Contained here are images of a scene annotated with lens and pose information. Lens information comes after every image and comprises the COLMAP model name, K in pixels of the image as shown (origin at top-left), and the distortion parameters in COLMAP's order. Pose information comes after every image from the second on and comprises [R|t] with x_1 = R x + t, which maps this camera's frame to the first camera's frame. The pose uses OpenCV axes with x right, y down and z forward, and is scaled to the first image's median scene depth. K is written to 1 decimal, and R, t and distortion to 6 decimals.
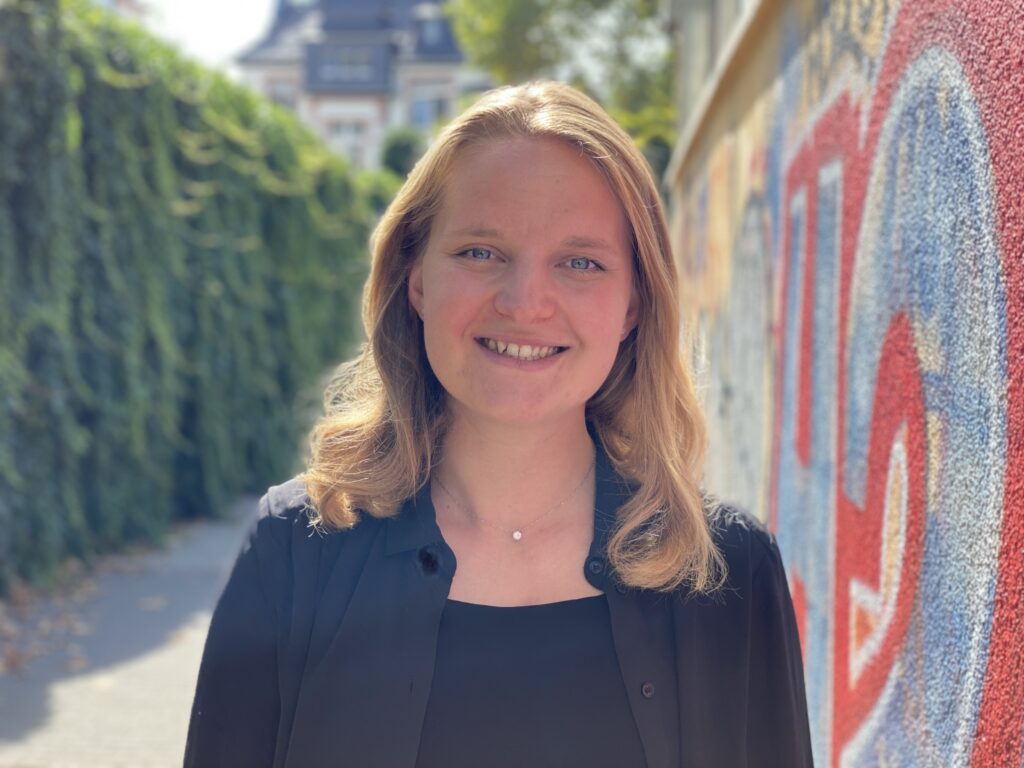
lens RADIAL K [[1546.4, 0, 512.0], [0, 1546.4, 384.0], [0, 0, 1]] dist [0.086941, -0.157706]
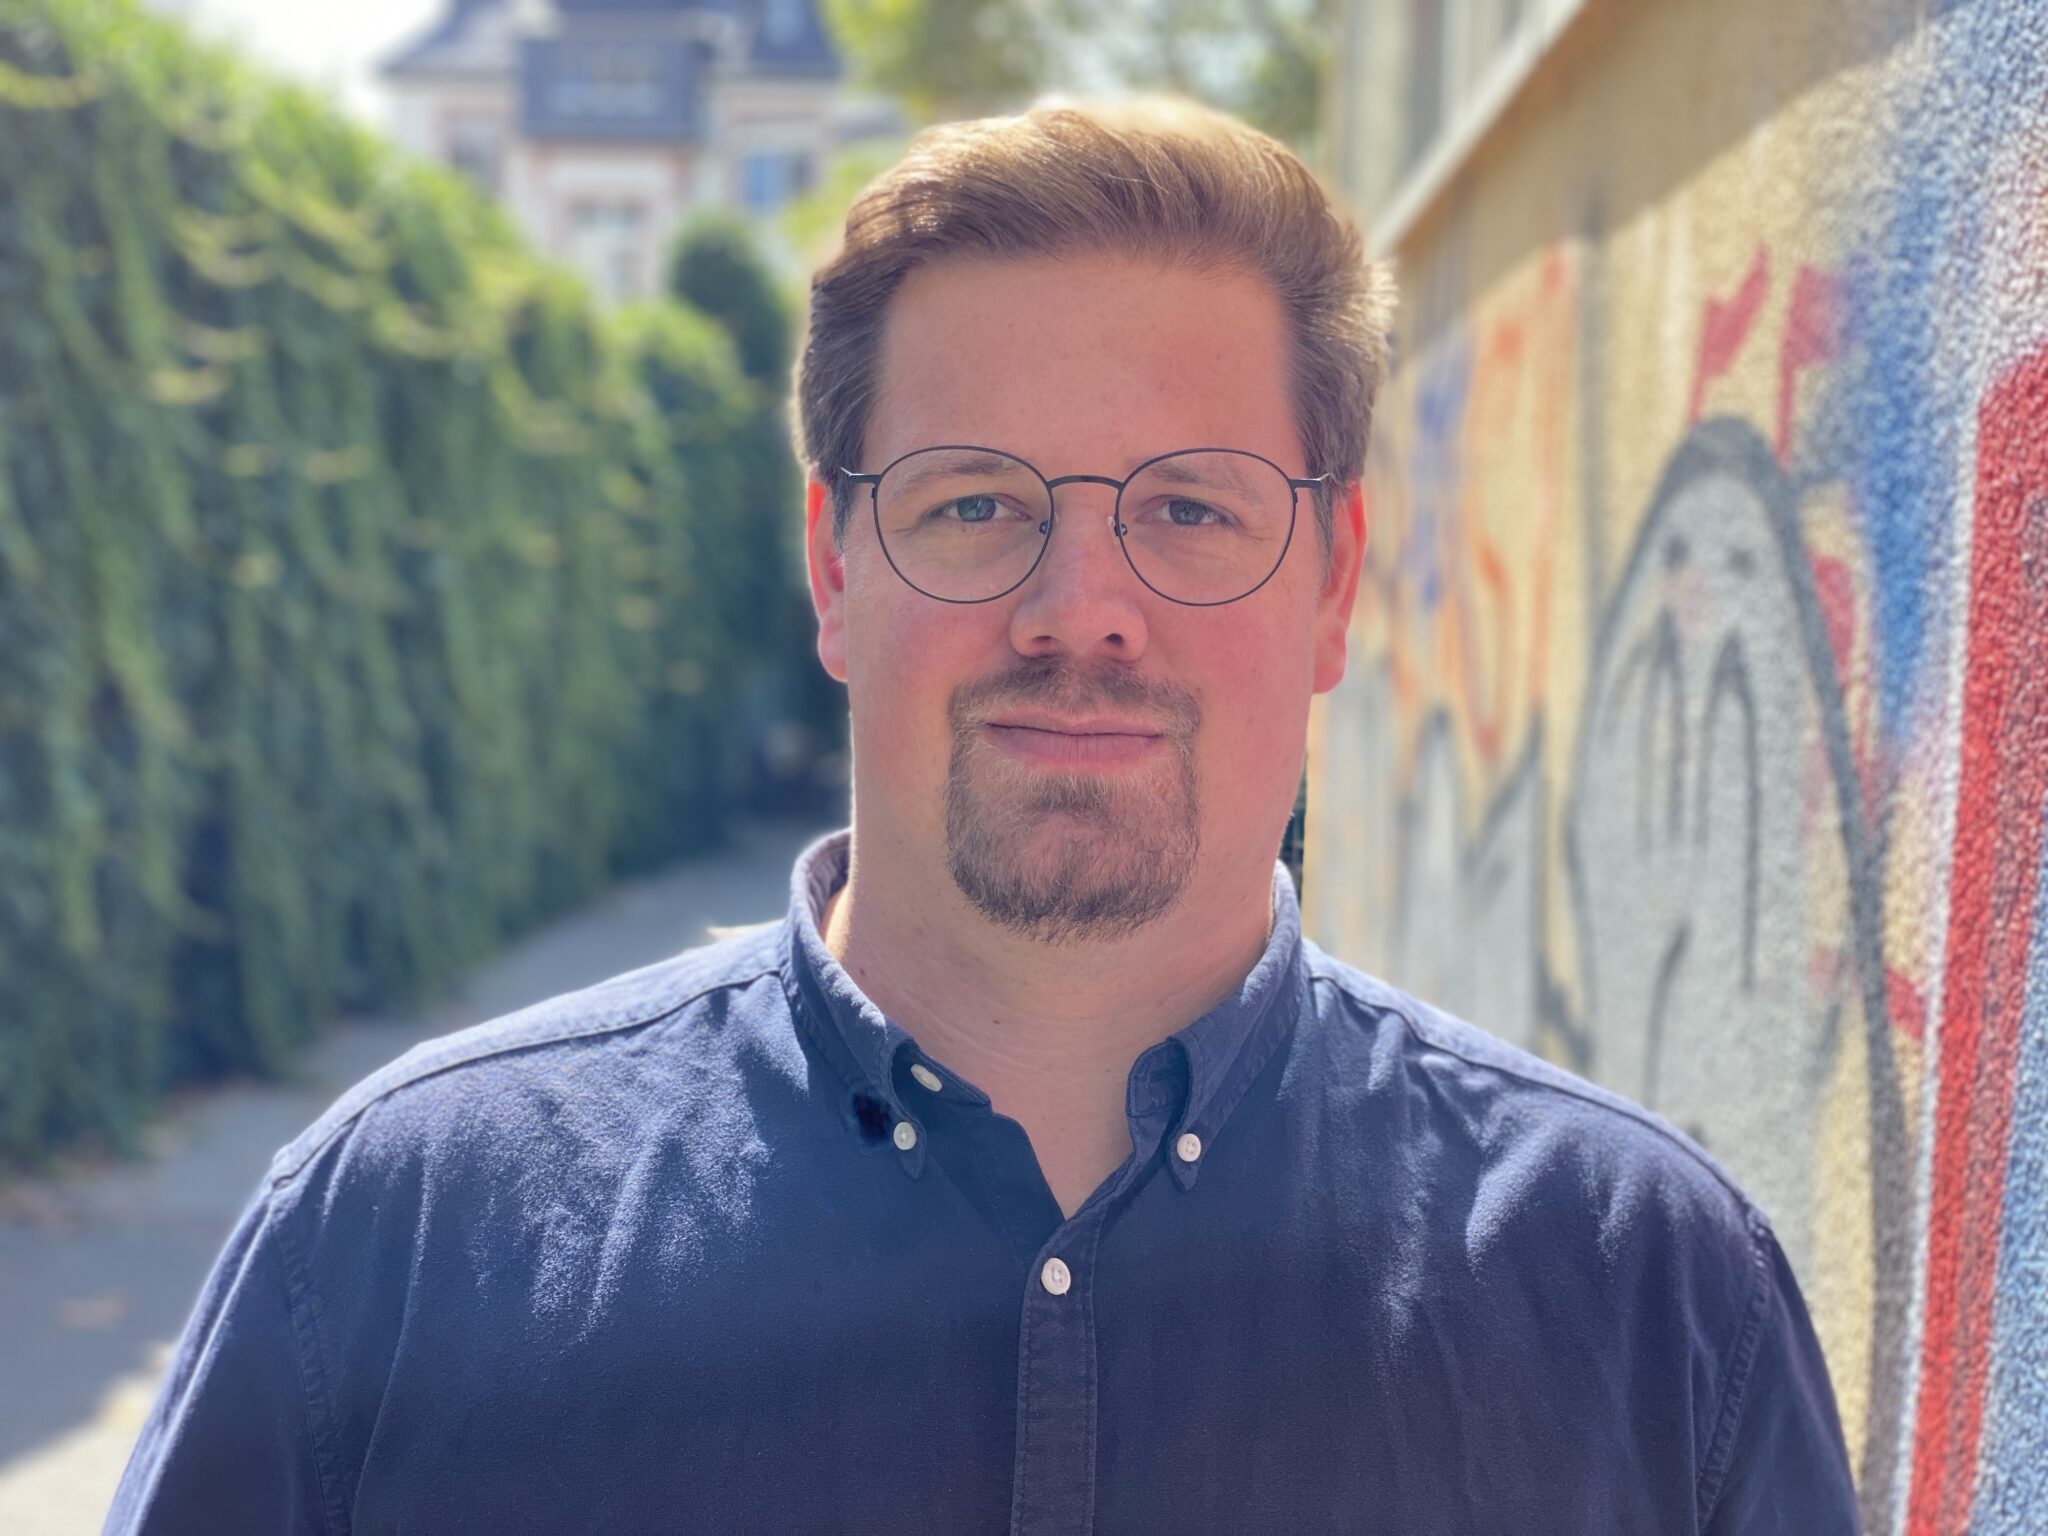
lens RADIAL K [[3057.6, 0, 1024.0], [0, 3057.6, 768.0], [0, 0, 1]] dist [0.055722, -0.047819]
pose [[0.999671, 0.006505, 0.024825, 0.016377], [-0.006849, 0.999882, 0.013763, -0.083784], [-0.024732, -0.013929, 0.999597, 0.539298]]
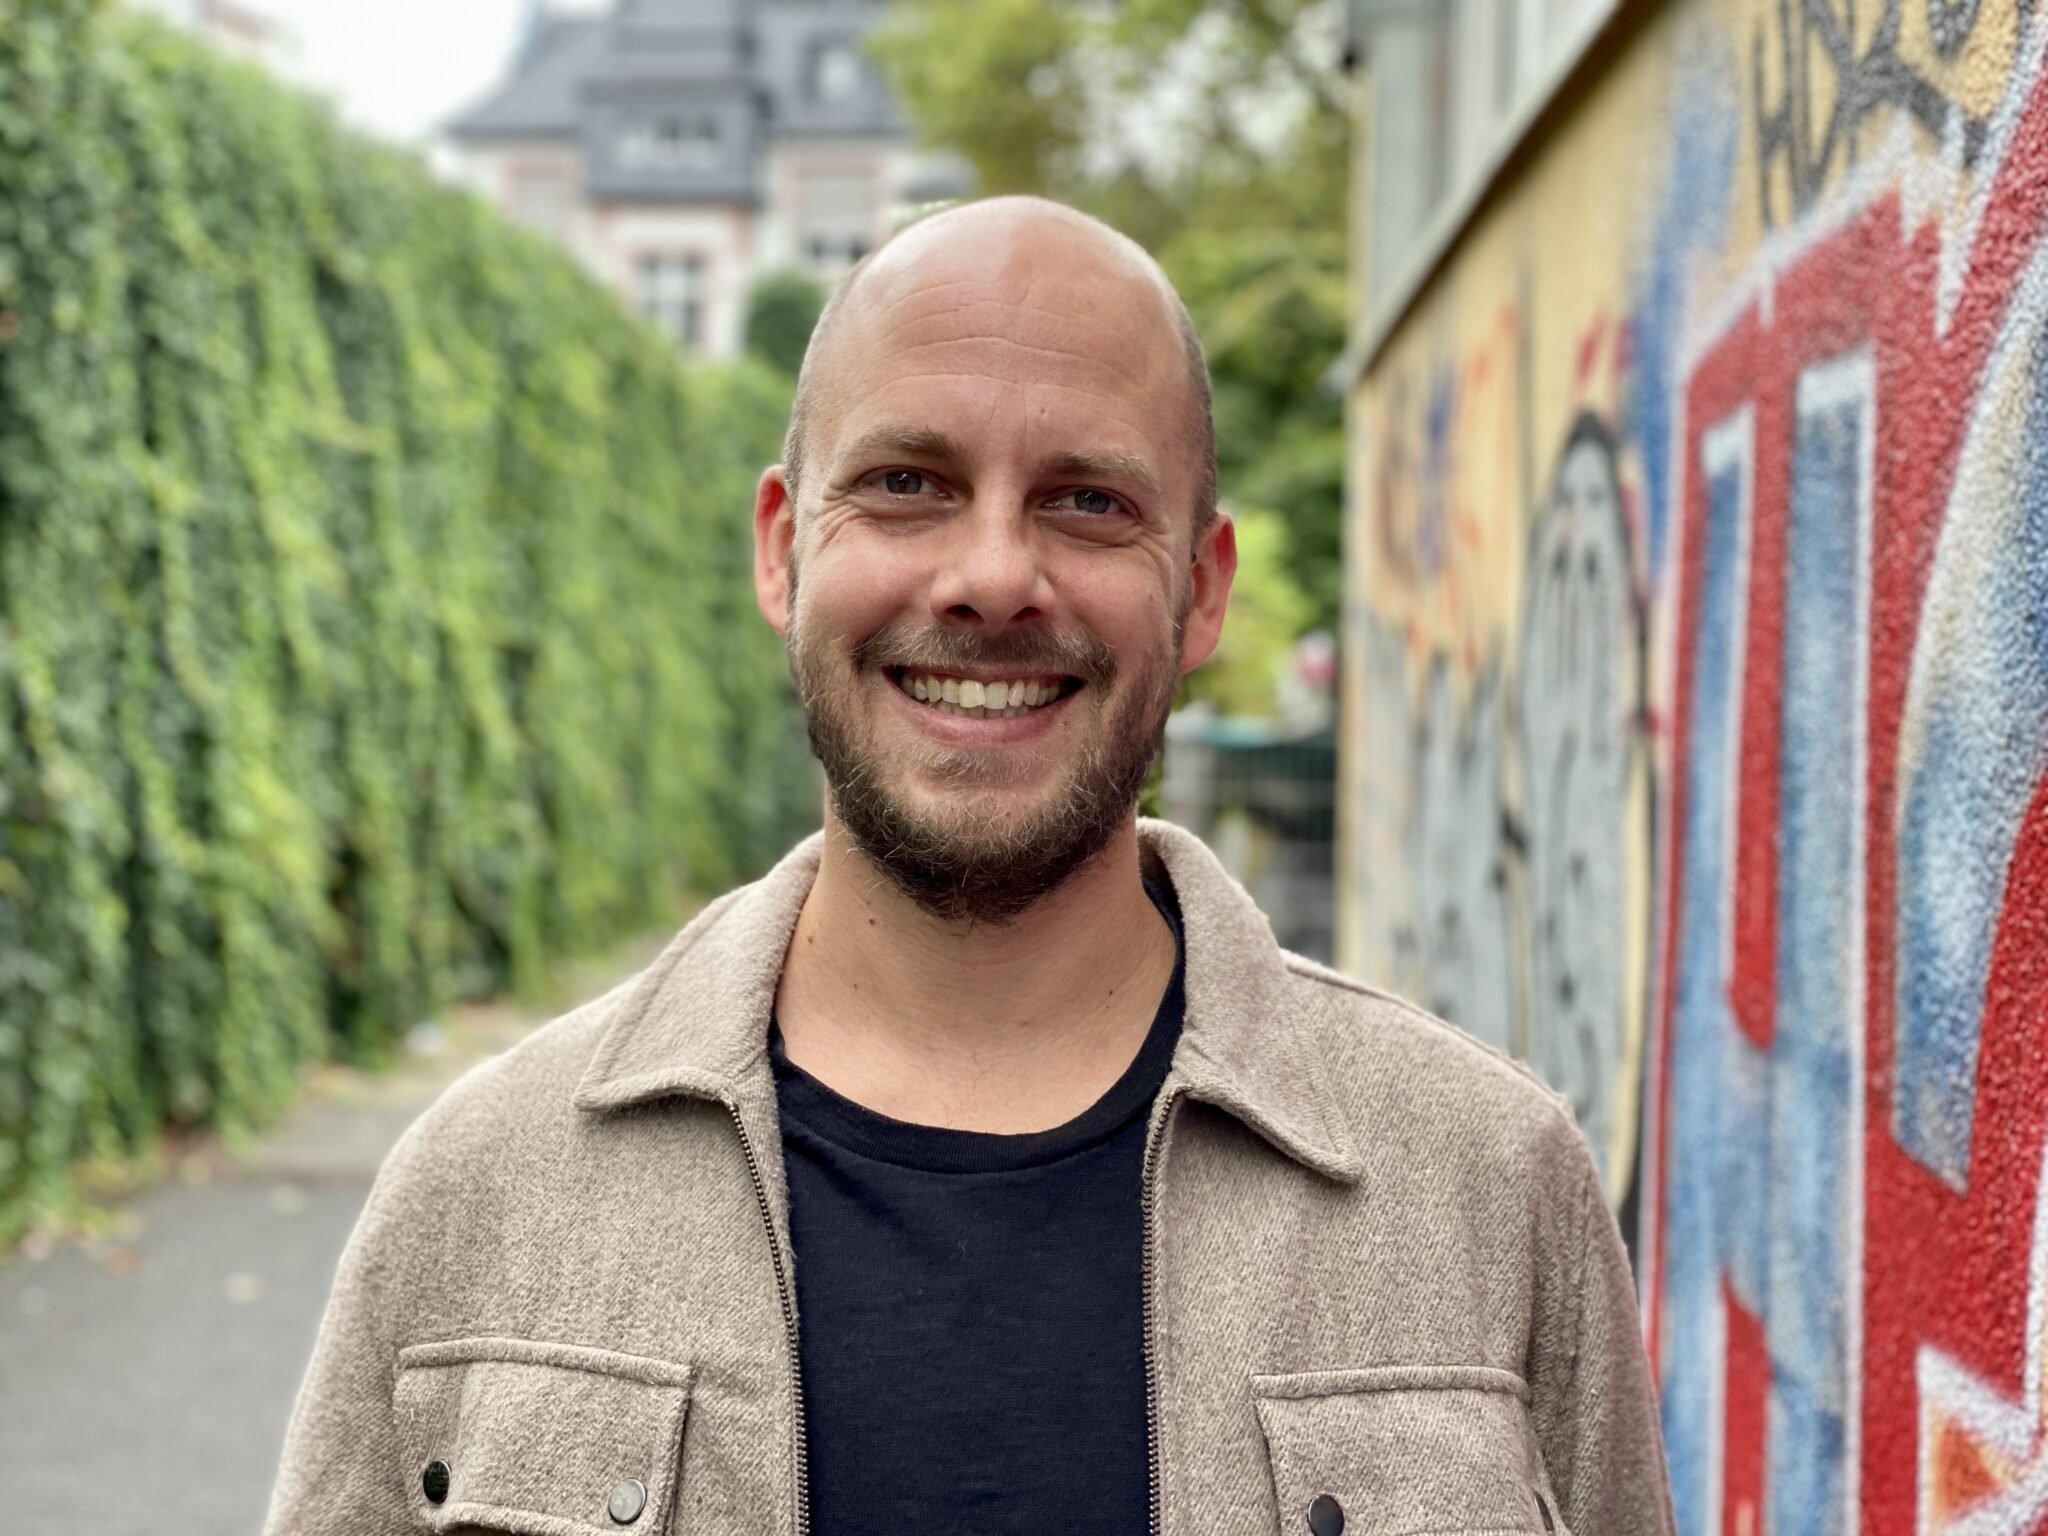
lens RADIAL K [[3057.6, 0, 1024.0], [0, 3057.6, 768.0], [0, 0, 1]] dist [0.055722, -0.047819]
pose [[0.999960, -0.002413, 0.008565, -0.023541], [0.002423, 0.999996, -0.001095, -0.022737], [-0.008563, 0.001116, 0.999963, 0.116522]]
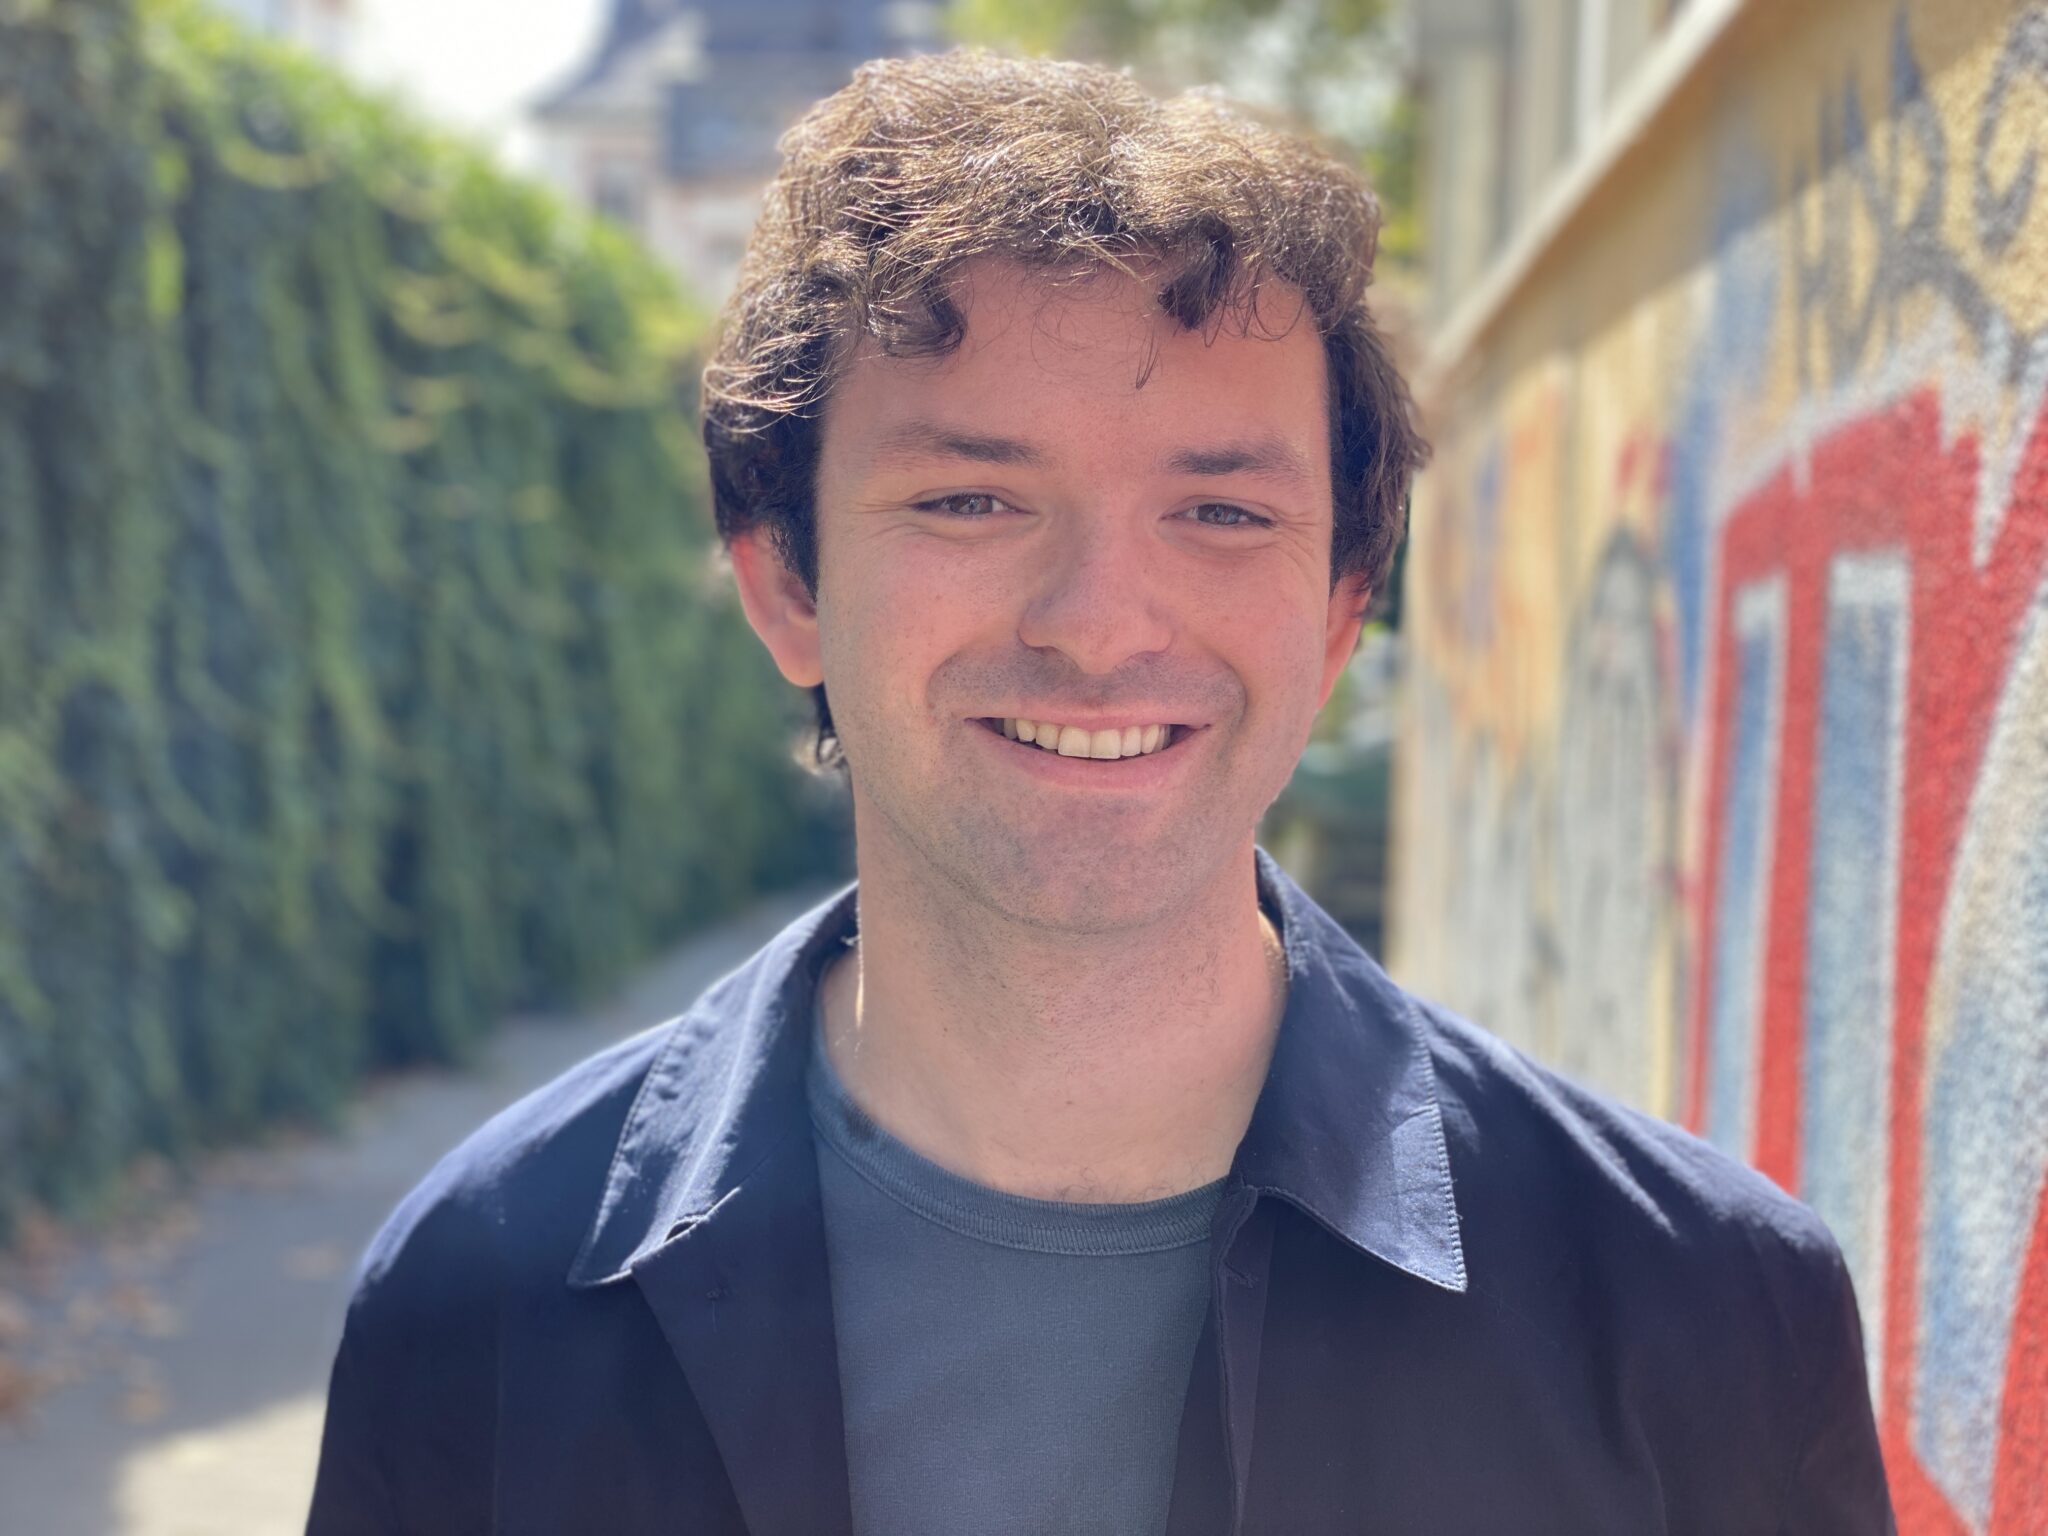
lens RADIAL K [[3074.9, 0, 1024.0], [0, 3074.9, 768.0], [0, 0, 1]] dist [0.074700, -0.049685]
pose [[0.999742, 0.016974, -0.015072, 0.003451], [-0.016915, 0.999849, 0.004038, -0.071291], [0.015139, -0.003782, 0.999878, 0.174356]]
